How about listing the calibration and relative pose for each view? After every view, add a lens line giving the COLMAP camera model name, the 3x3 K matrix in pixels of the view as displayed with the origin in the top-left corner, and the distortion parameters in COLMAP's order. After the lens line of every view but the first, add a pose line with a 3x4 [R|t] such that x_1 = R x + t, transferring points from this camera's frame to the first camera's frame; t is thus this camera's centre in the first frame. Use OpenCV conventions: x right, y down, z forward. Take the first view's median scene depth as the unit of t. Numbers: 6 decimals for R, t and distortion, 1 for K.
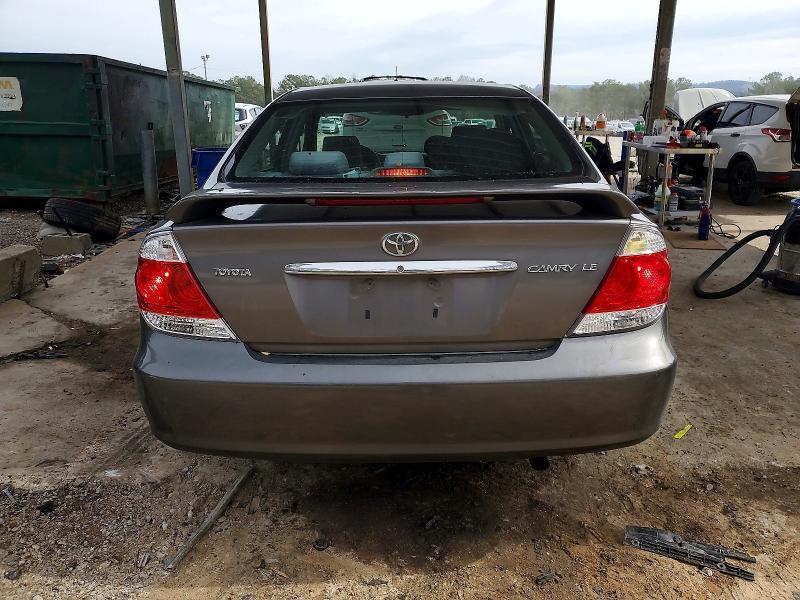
lens RADIAL K [[617.9, 0, 400.0], [0, 617.9, 300.0], [0, 0, 1]] dist [-0.014392, 0.058868]
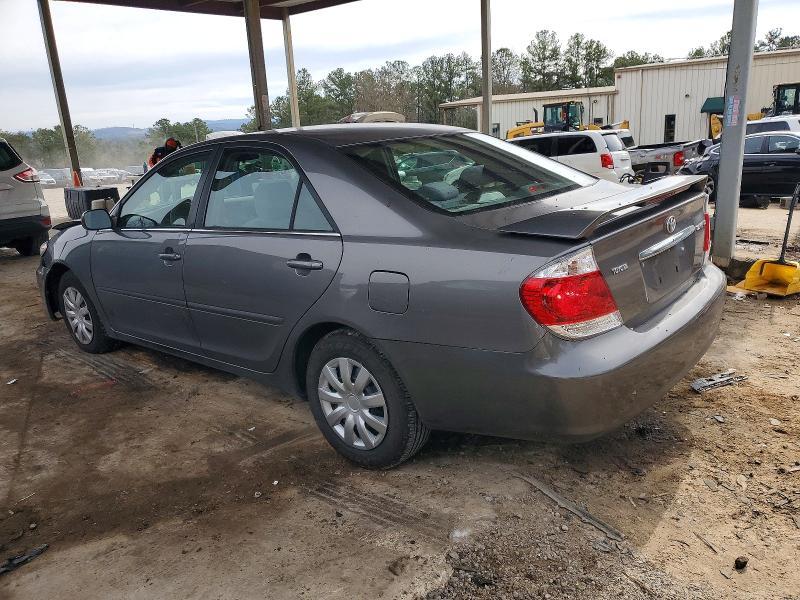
lens RADIAL K [[617.9, 0, 400.0], [0, 617.9, 300.0], [0, 0, 1]] dist [-0.014392, 0.058868]
pose [[0.643420, -0.240794, 0.726656, -1.042486], [0.289298, 0.955331, 0.060412, -0.136652], [-0.708744, 0.171350, 0.684340, 0.326603]]
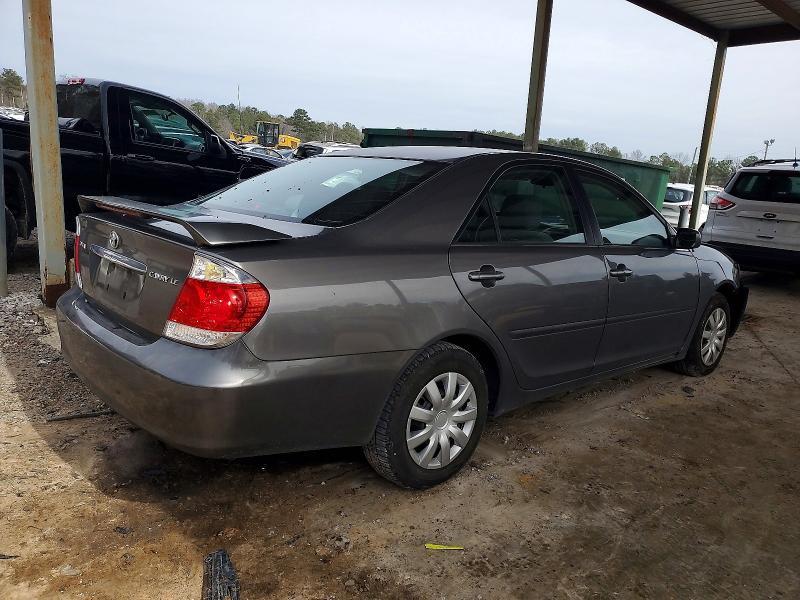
lens RADIAL K [[617.9, 0, 400.0], [0, 617.9, 300.0], [0, 0, 1]] dist [-0.014392, 0.058868]
pose [[0.676049, 0.200474, -0.709061, 1.023210], [-0.285971, 0.958237, -0.001732, -0.099965], [0.679101, 0.203942, 0.705145, 0.315444]]
